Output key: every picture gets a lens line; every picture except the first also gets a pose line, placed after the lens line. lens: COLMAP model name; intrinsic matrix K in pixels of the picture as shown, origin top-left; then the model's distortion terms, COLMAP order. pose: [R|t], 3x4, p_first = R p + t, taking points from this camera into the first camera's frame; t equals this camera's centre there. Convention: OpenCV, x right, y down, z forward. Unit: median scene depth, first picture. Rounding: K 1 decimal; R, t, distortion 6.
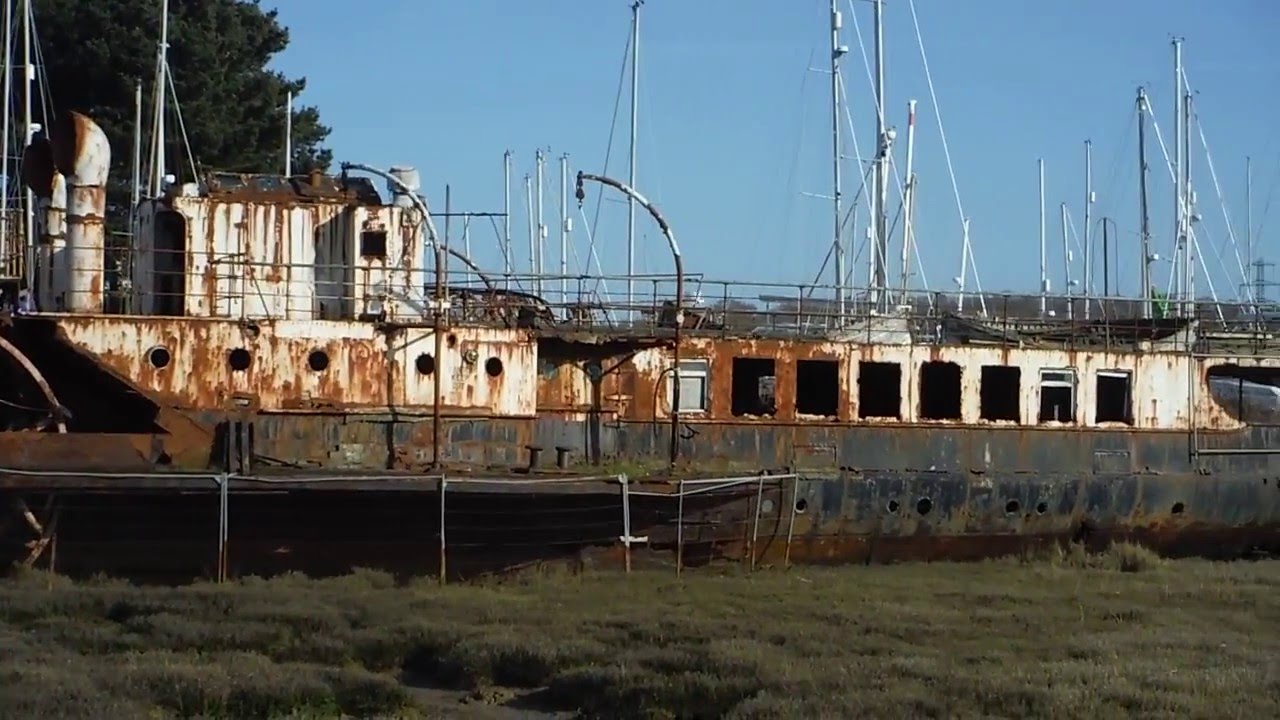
lens RADIAL K [[2612.5, 0, 640.0], [0, 2612.5, 360.0], [0, 0, 1]] dist [0.004403, -0.084537]
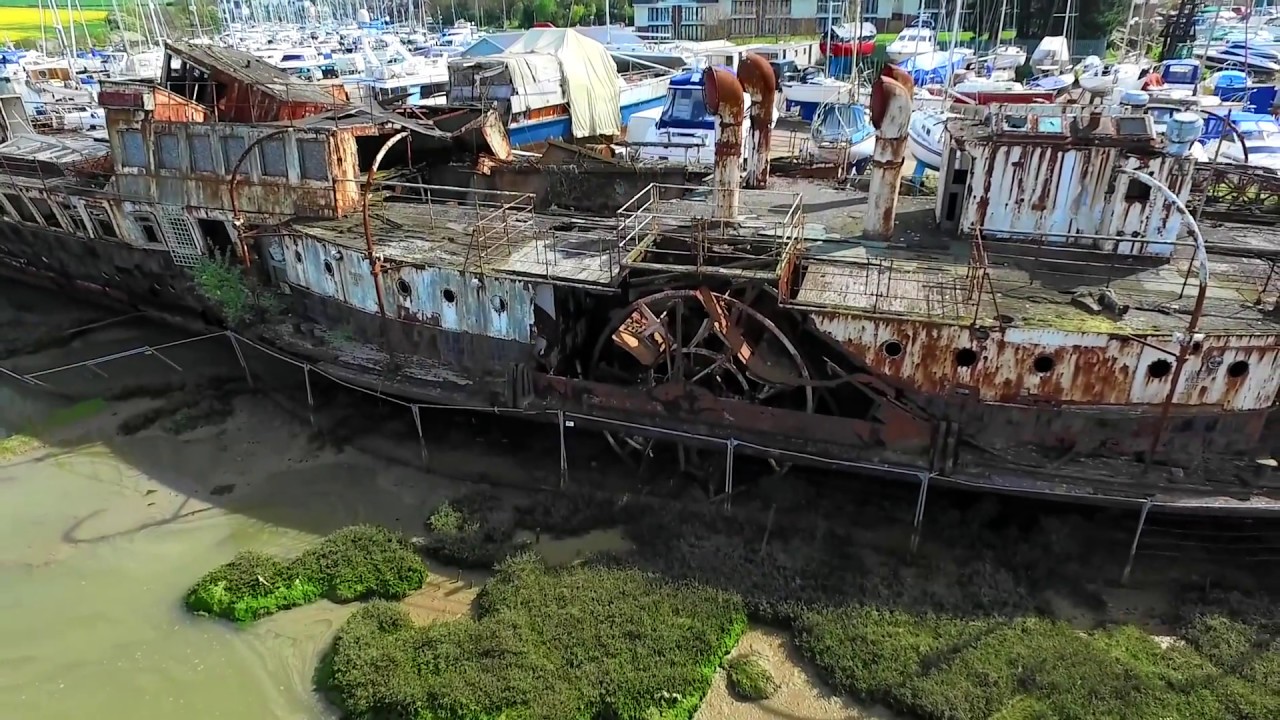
lens RADIAL K [[760.0, 0, 640.0], [0, 760.0, 360.0], [0, 0, 1]] dist [0.004869, 0.002449]
pose [[0.794856, 0.232111, -0.560650, -0.078439], [0.038662, 0.902699, 0.428532, -0.144955], [0.605565, -0.362297, 0.708542, 0.667273]]
